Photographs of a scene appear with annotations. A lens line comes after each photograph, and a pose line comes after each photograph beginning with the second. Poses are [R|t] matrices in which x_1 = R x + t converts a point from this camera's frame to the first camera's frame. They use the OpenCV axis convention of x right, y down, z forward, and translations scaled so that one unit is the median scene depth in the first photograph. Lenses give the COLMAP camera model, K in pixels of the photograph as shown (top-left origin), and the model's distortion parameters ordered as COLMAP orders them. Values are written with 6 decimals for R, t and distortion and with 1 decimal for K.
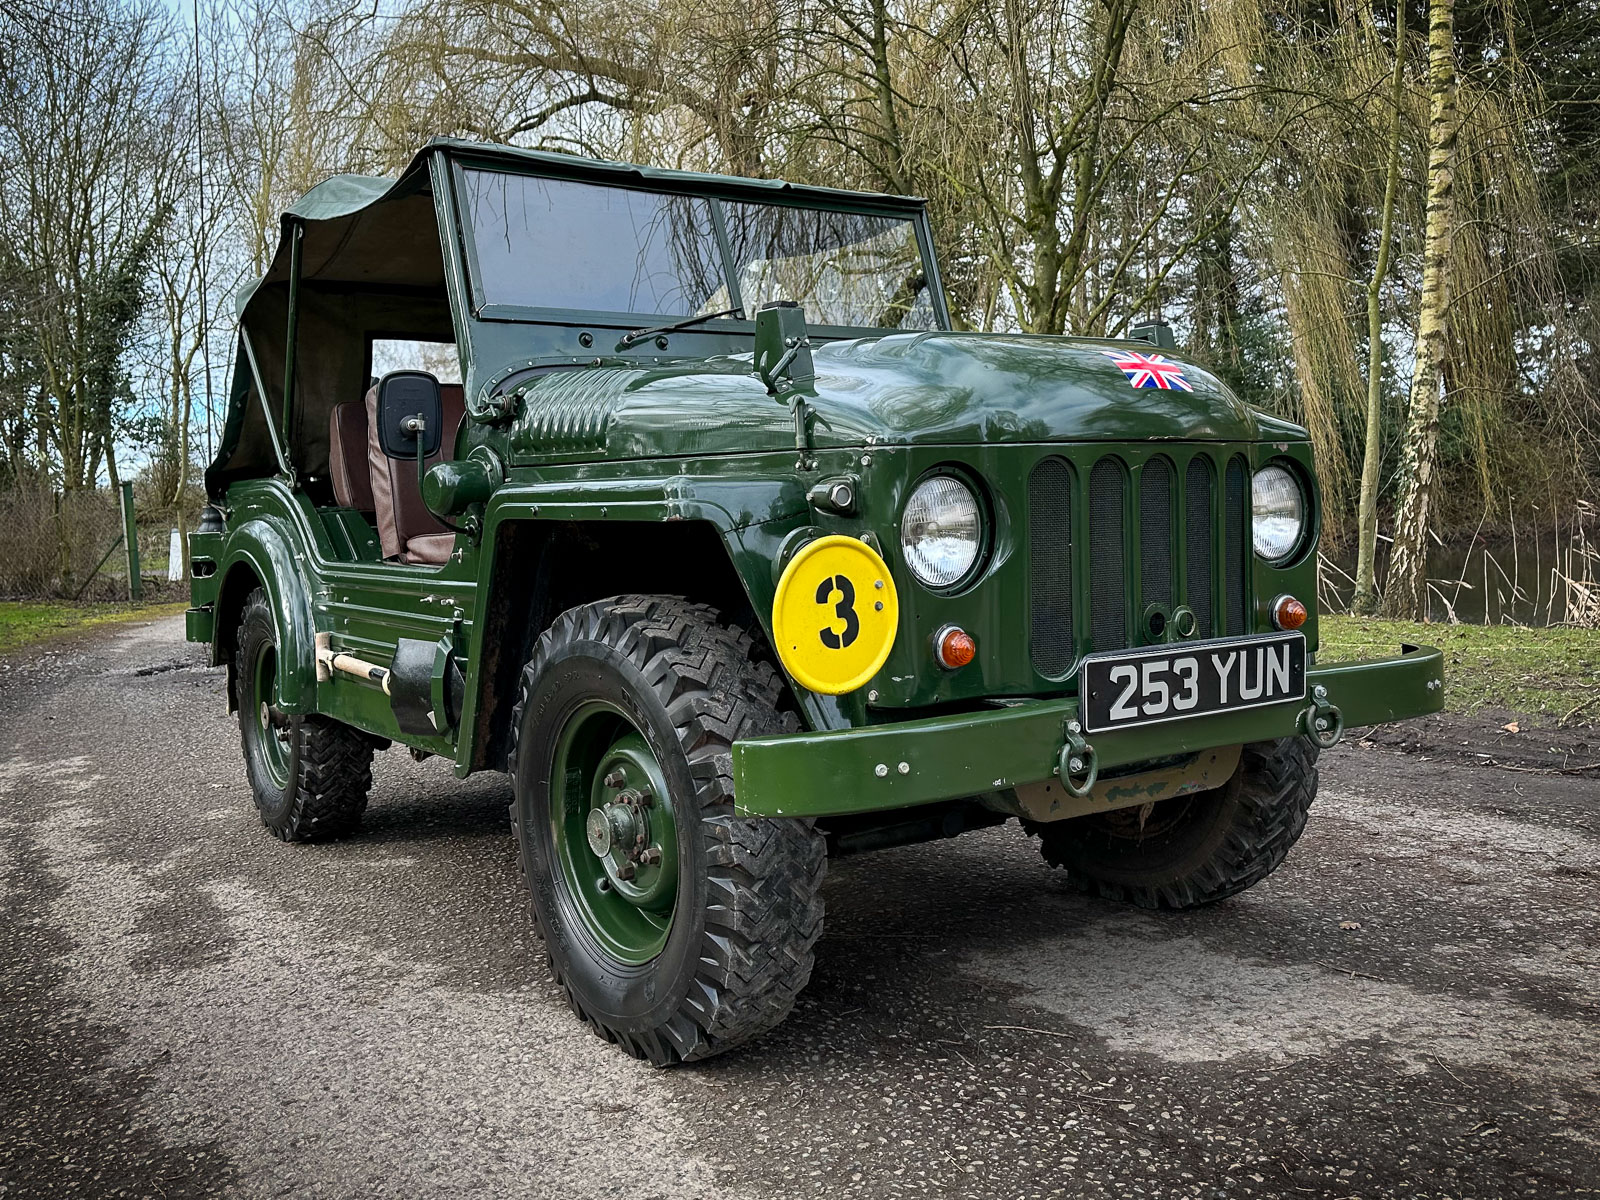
lens RADIAL K [[1369.7, 0, 784.2], [0, 1369.7, 536.9], [0, 0, 1]] dist [0.138685, -0.232884]
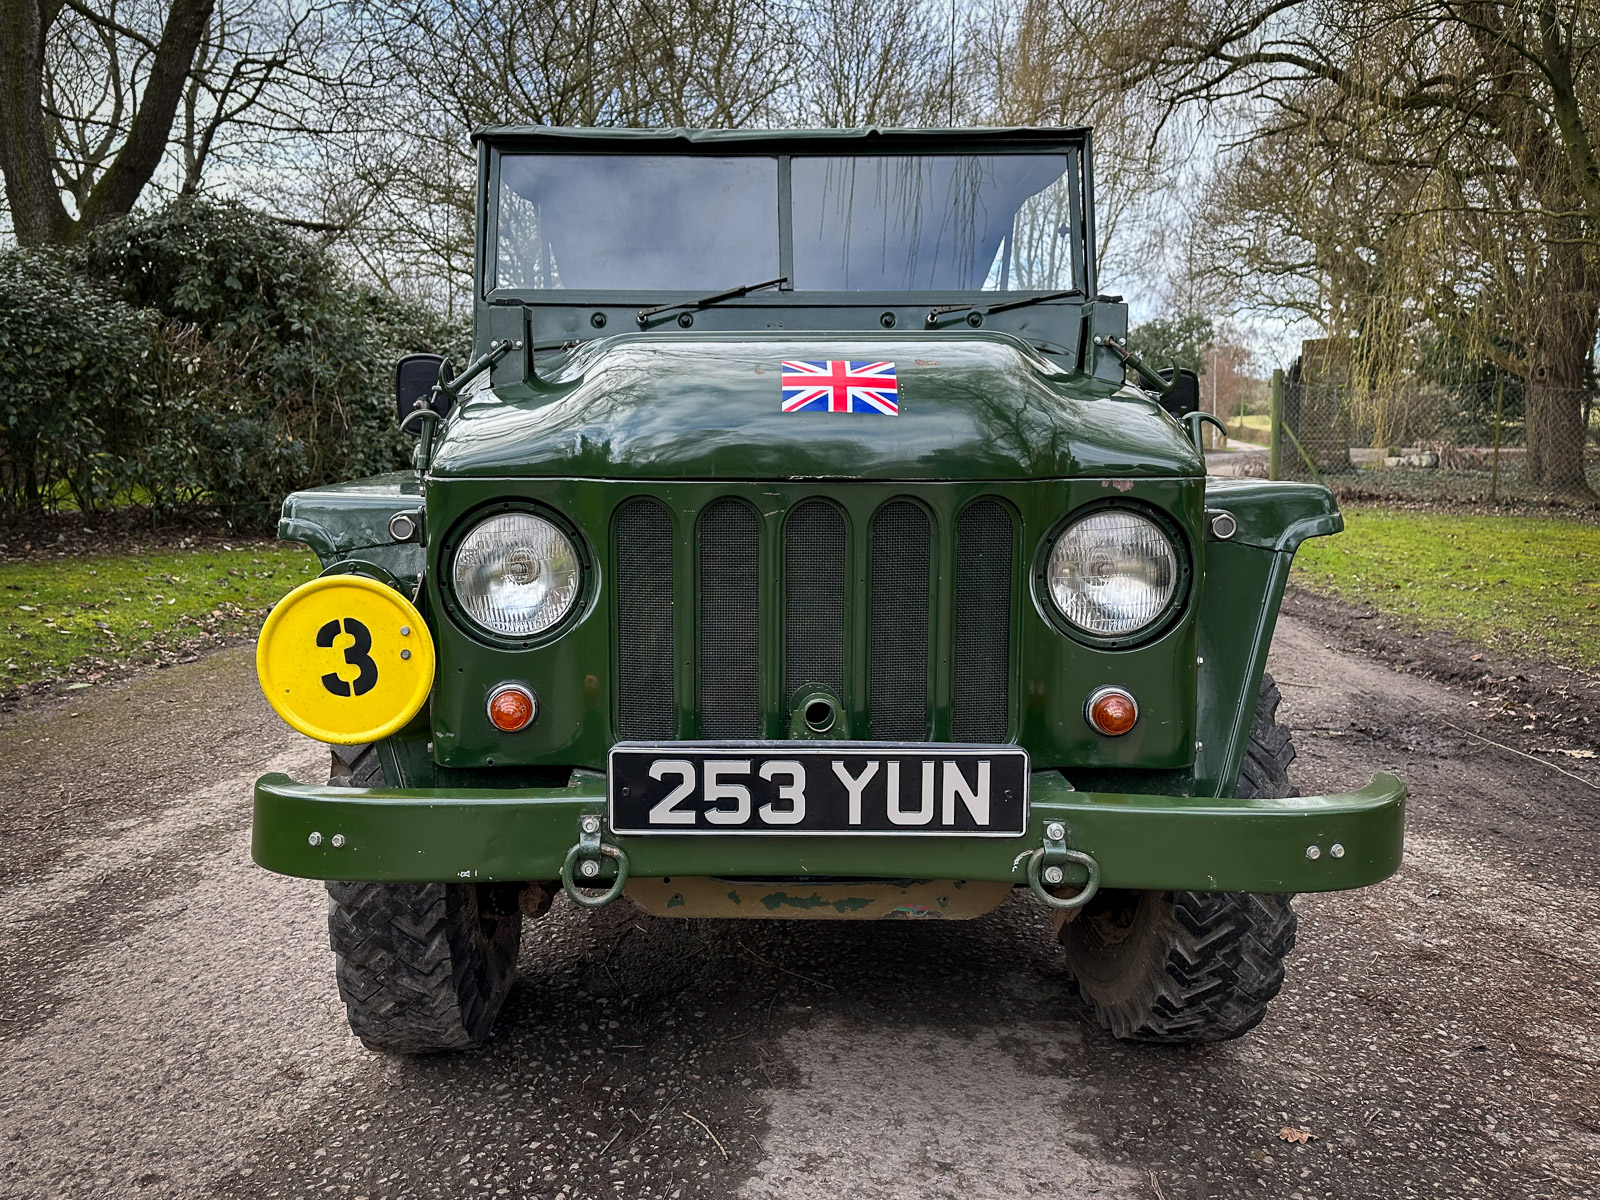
lens RADIAL K [[1262.7, 0, 752.2], [0, 1262.7, 545.4], [0, 0, 1]] dist [0.053062, -0.069550]
pose [[0.828055, 0.091634, -0.553107, 0.640803], [-0.043932, 0.994124, 0.098927, -0.101952], [0.558923, -0.057618, 0.827216, 0.387203]]
